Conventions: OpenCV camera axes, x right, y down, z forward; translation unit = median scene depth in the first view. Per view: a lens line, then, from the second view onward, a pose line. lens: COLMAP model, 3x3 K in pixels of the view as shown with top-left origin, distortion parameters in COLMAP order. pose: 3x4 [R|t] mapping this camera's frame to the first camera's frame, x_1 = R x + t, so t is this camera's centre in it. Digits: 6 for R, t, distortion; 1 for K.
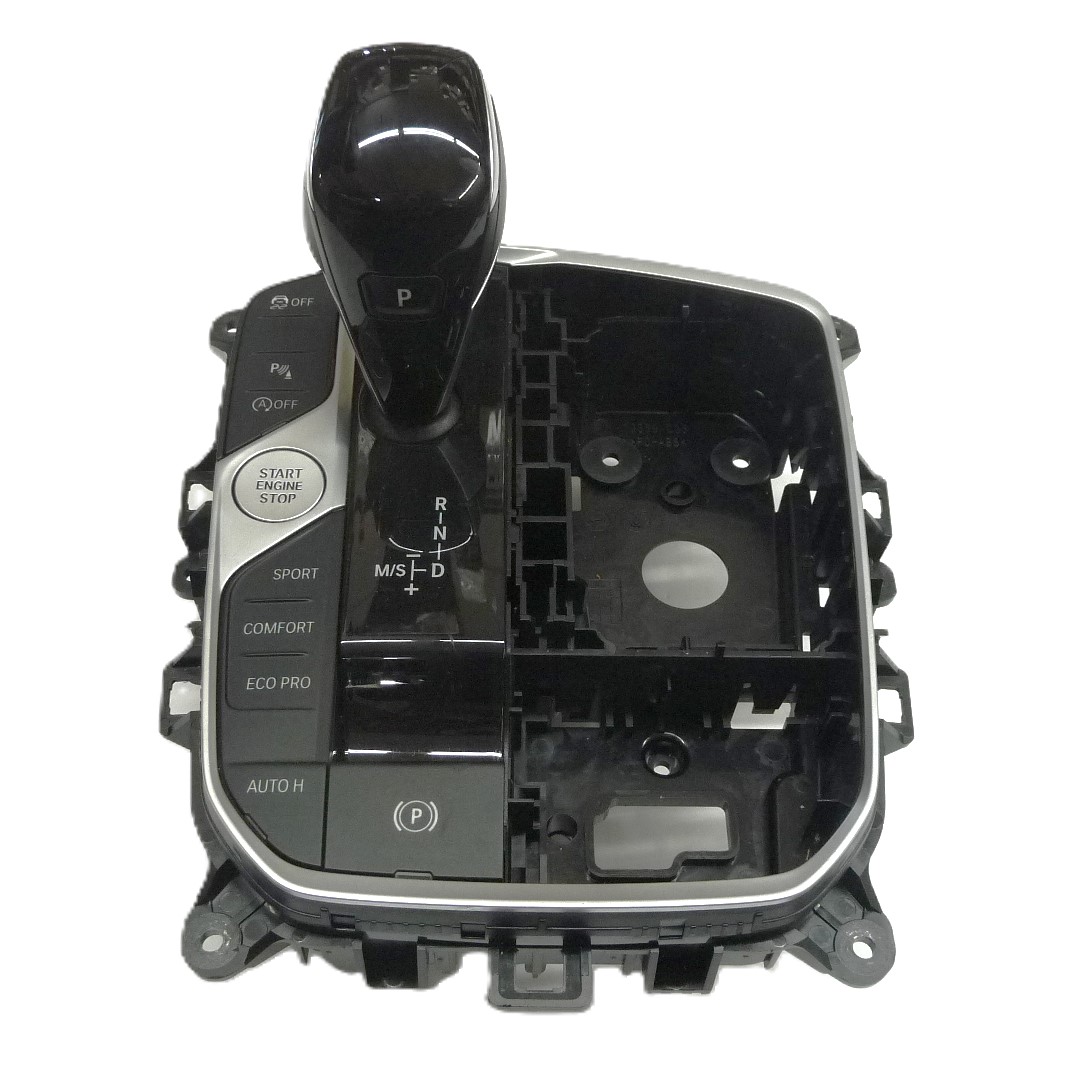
lens RADIAL K [[1479.1, 0, 531.3], [0, 1479.1, 532.7], [0, 0, 1]] dist [-0.120618, 0.000000]
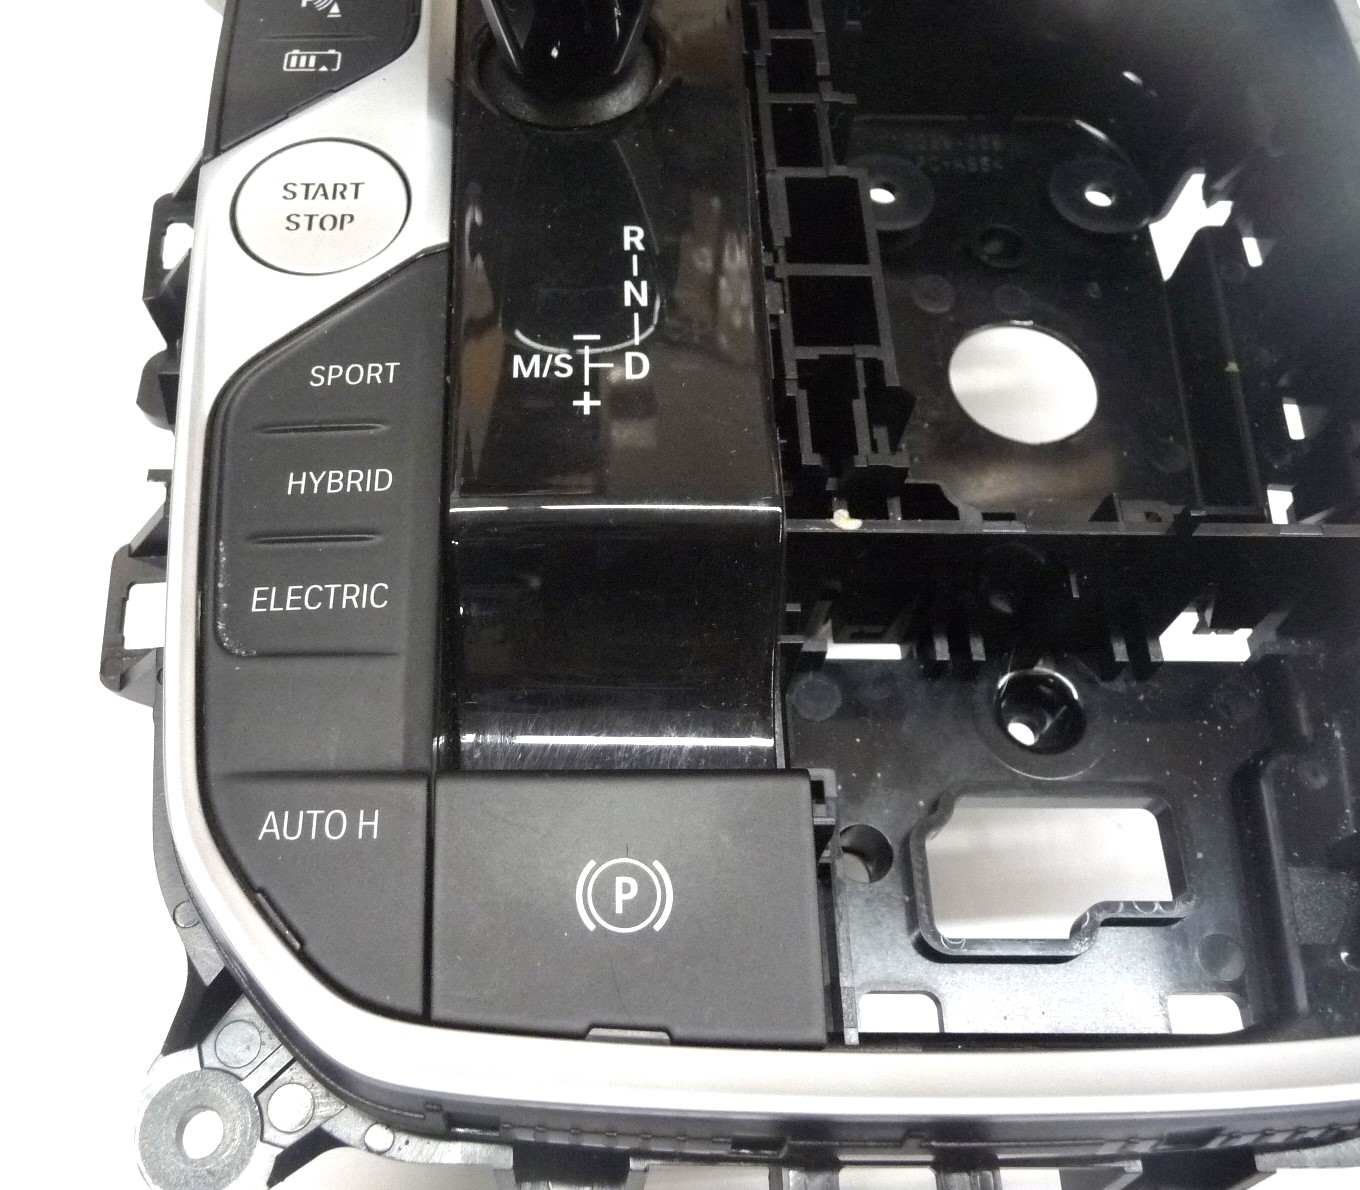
lens RADIAL K [[1406.9, 0, 560.1], [0, 1406.9, 603.0], [0, 0, 1]] dist [-0.060581, 0.000000]
pose [[0.999547, -0.002746, -0.029960, -0.074354], [0.007512, 0.987068, 0.160128, 0.028268], [0.029133, -0.160281, 0.986641, 0.507150]]
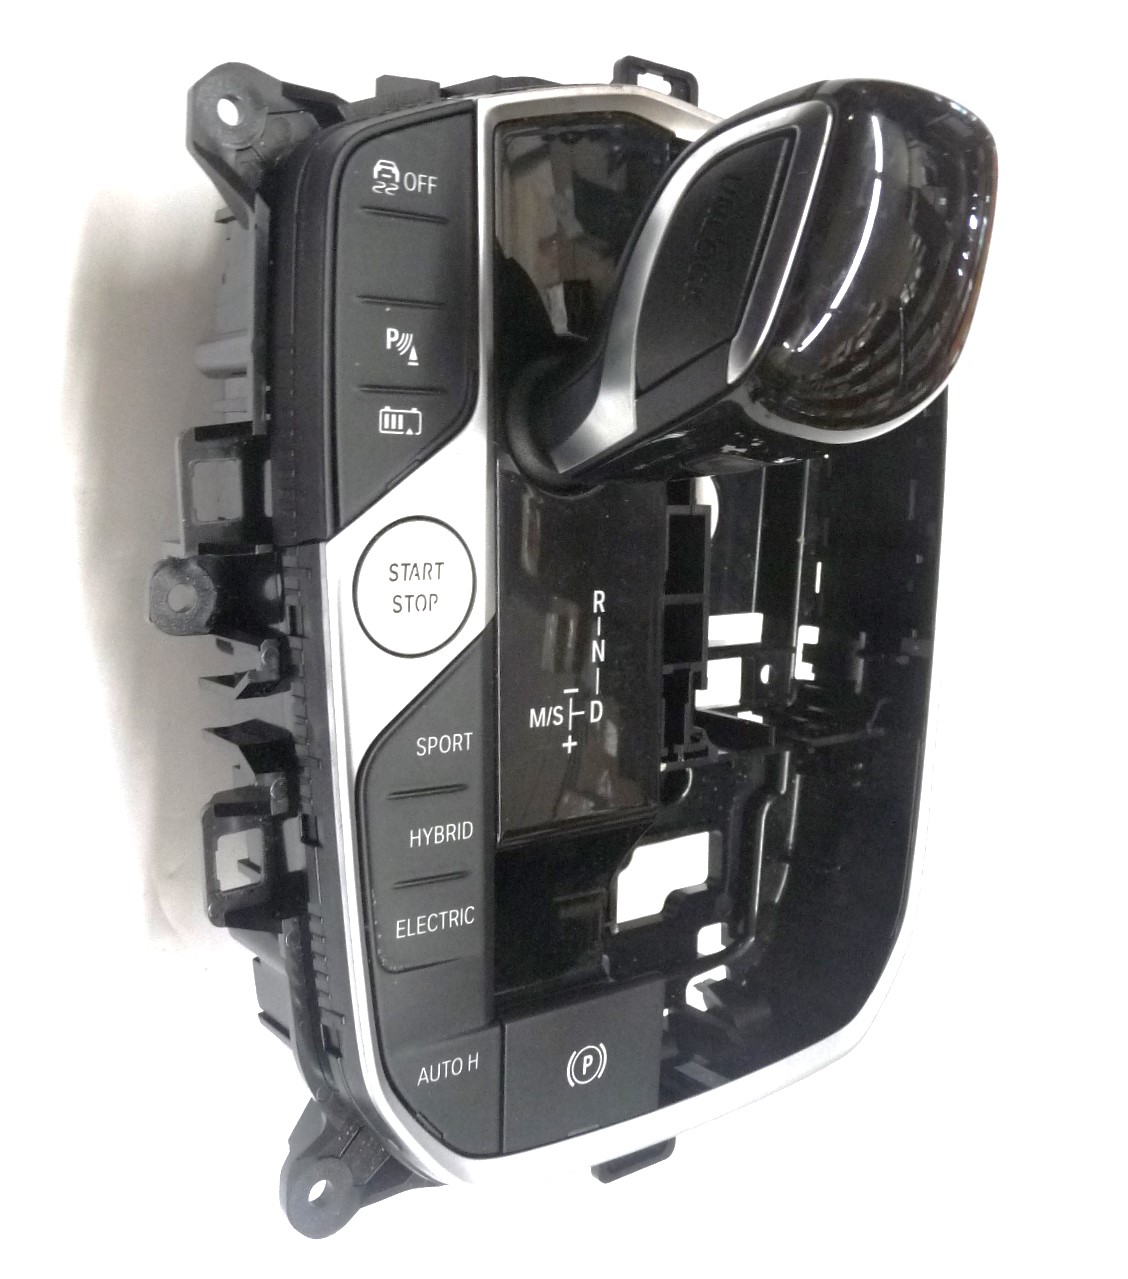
lens RADIAL K [[1323.1, 0, 579.4], [0, 1323.1, 567.1], [0, 0, 1]] dist [-0.060581, 0.000000]
pose [[0.793291, -0.019587, 0.608528, -0.484555], [-0.390290, 0.750754, 0.532956, -0.392256], [-0.467294, -0.660291, 0.587921, 0.641341]]
